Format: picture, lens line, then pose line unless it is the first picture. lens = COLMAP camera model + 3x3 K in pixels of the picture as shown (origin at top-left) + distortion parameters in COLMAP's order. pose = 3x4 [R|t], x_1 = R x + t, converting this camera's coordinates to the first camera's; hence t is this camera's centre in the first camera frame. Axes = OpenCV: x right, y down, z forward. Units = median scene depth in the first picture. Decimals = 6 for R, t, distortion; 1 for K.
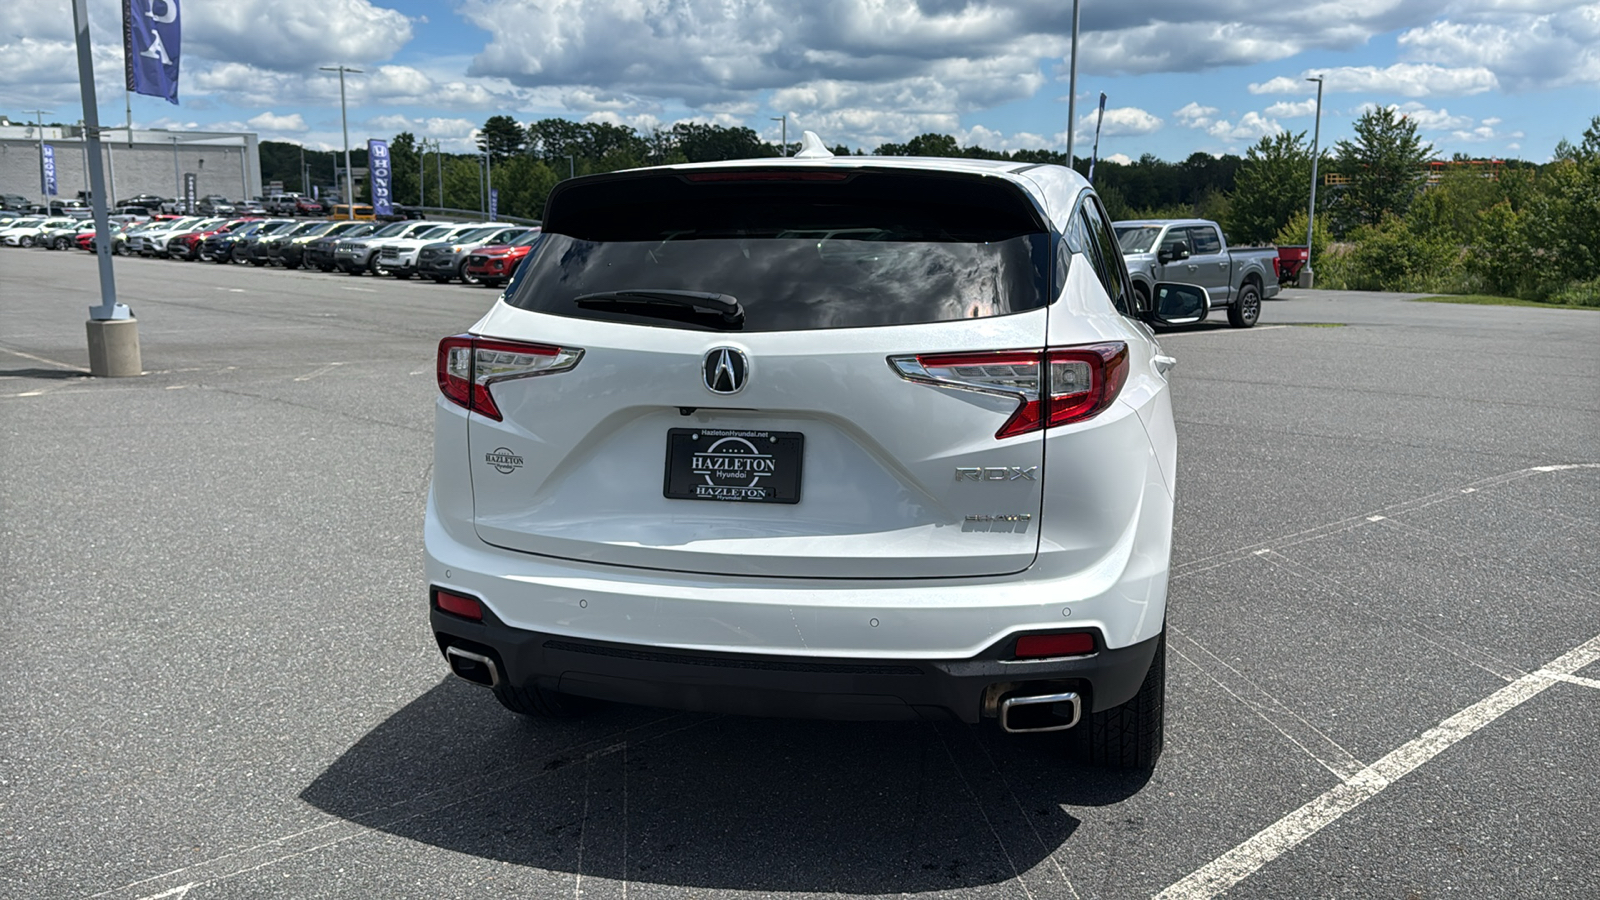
lens RADIAL K [[1353.9, 0, 818.1], [0, 1353.9, 479.3], [0, 0, 1]] dist [0.135869, -0.224503]
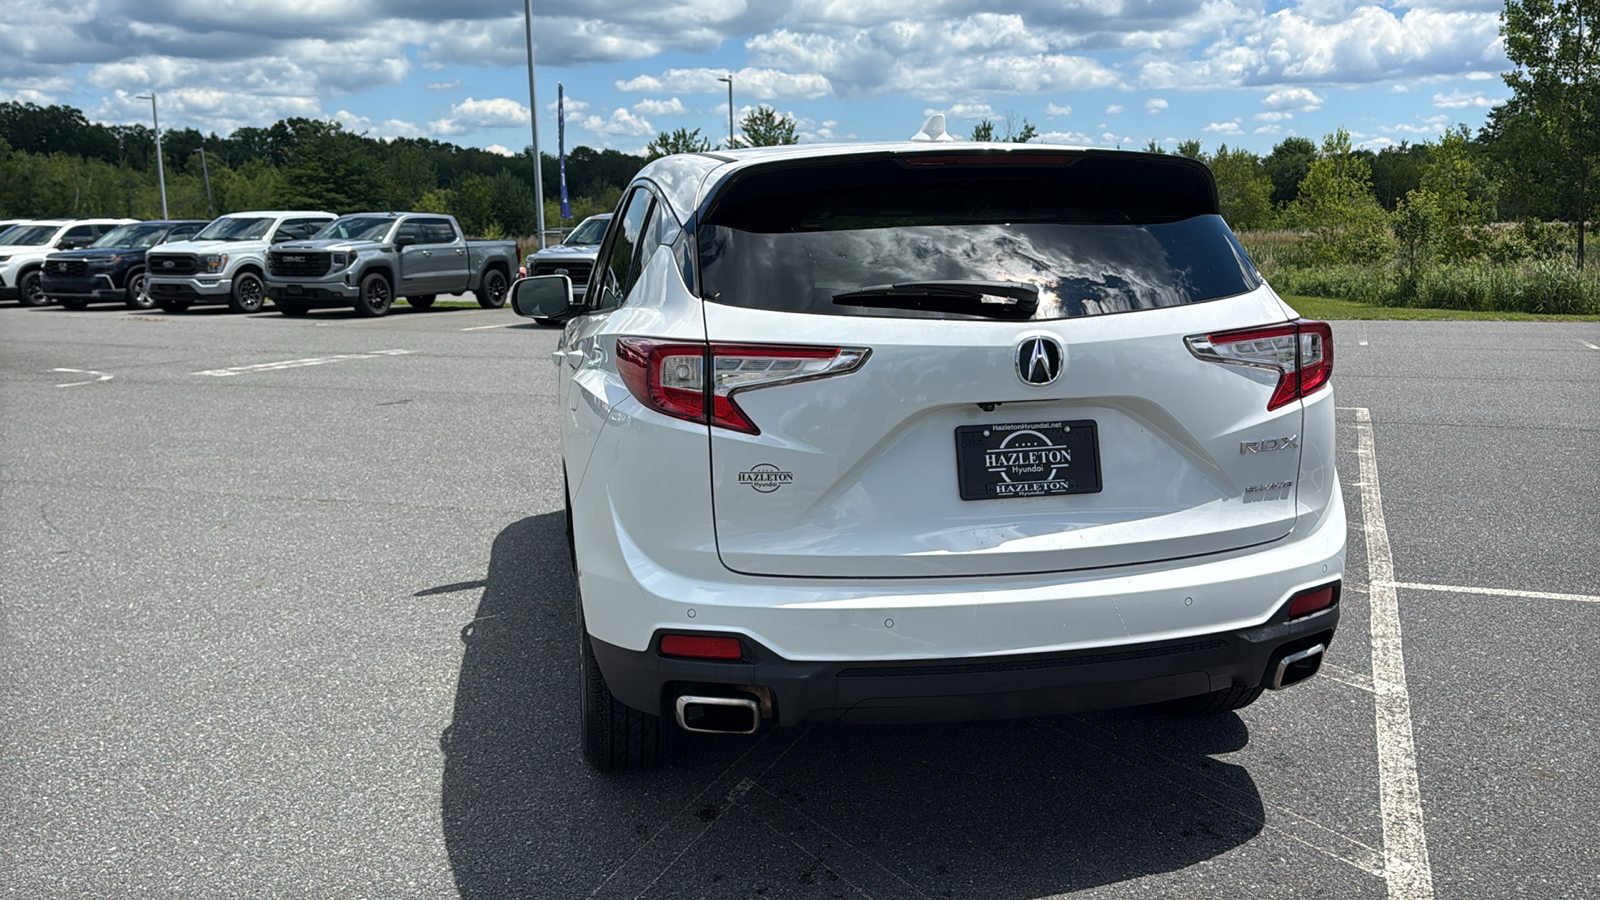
lens RADIAL K [[1353.9, 0, 839.5], [0, 1353.9, 481.5], [0, 0, 1]] dist [0.135869, -0.224503]
pose [[0.901728, -0.093074, 0.422165, -0.557085], [0.090072, 0.995566, 0.027100, -0.030860], [-0.422815, 0.013588, 0.906114, 0.170673]]
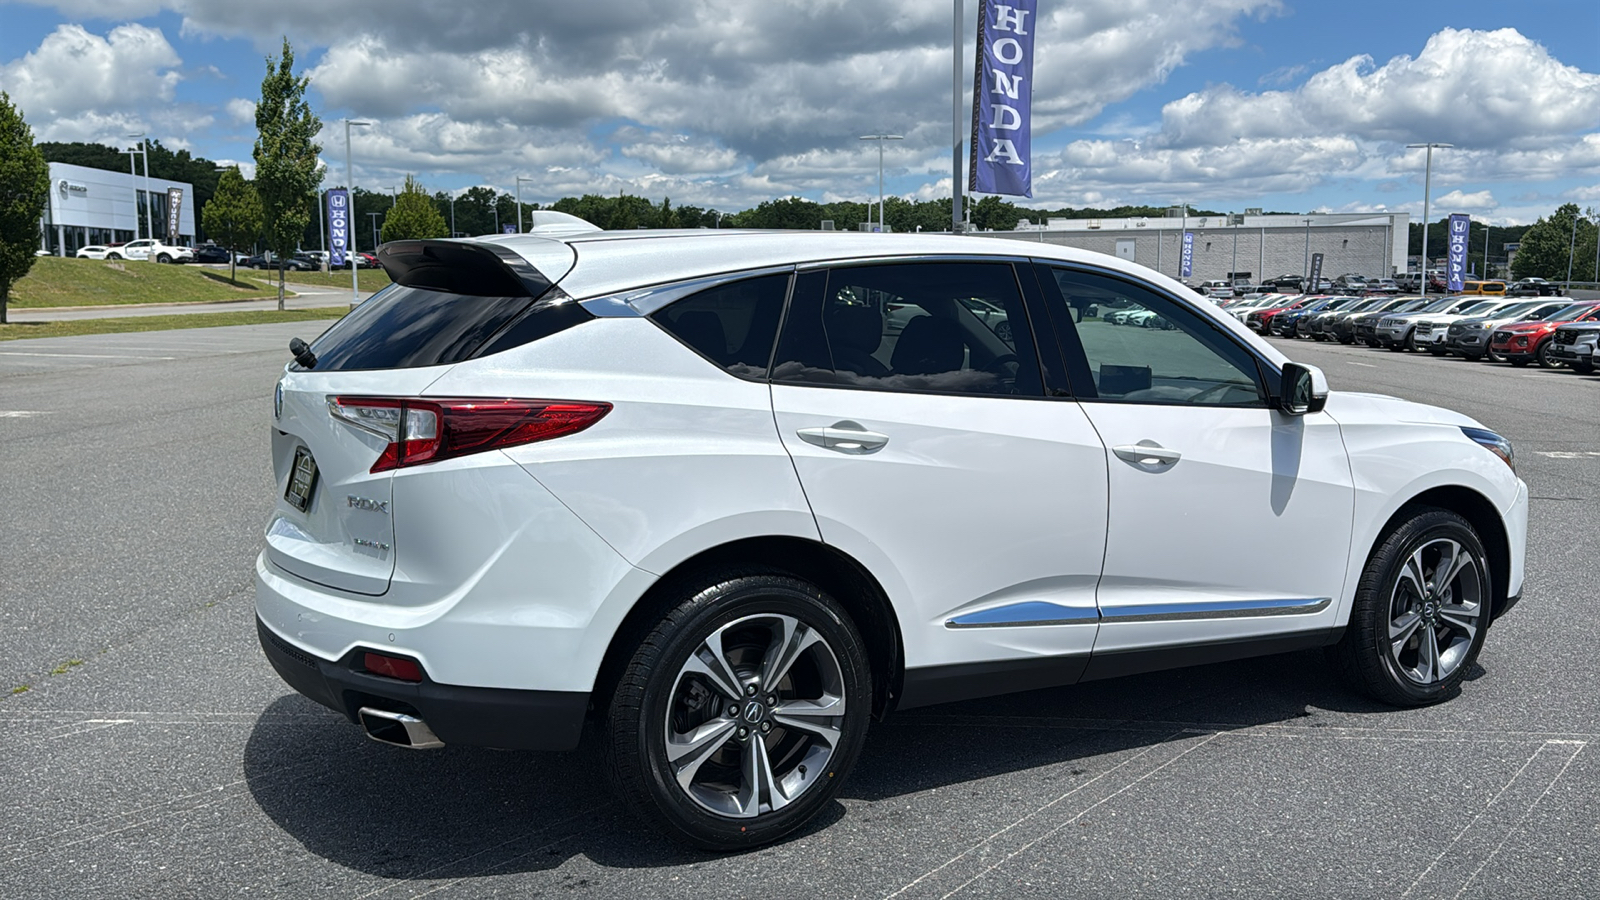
lens RADIAL K [[1353.9, 0, 842.7], [0, 1353.9, 455.5], [0, 0, 1]] dist [0.135869, -0.224503]
pose [[0.710401, 0.080291, -0.699202, 1.102783], [-0.130013, 0.991344, -0.018257, -0.068075], [0.691684, 0.103876, 0.714691, 0.409418]]
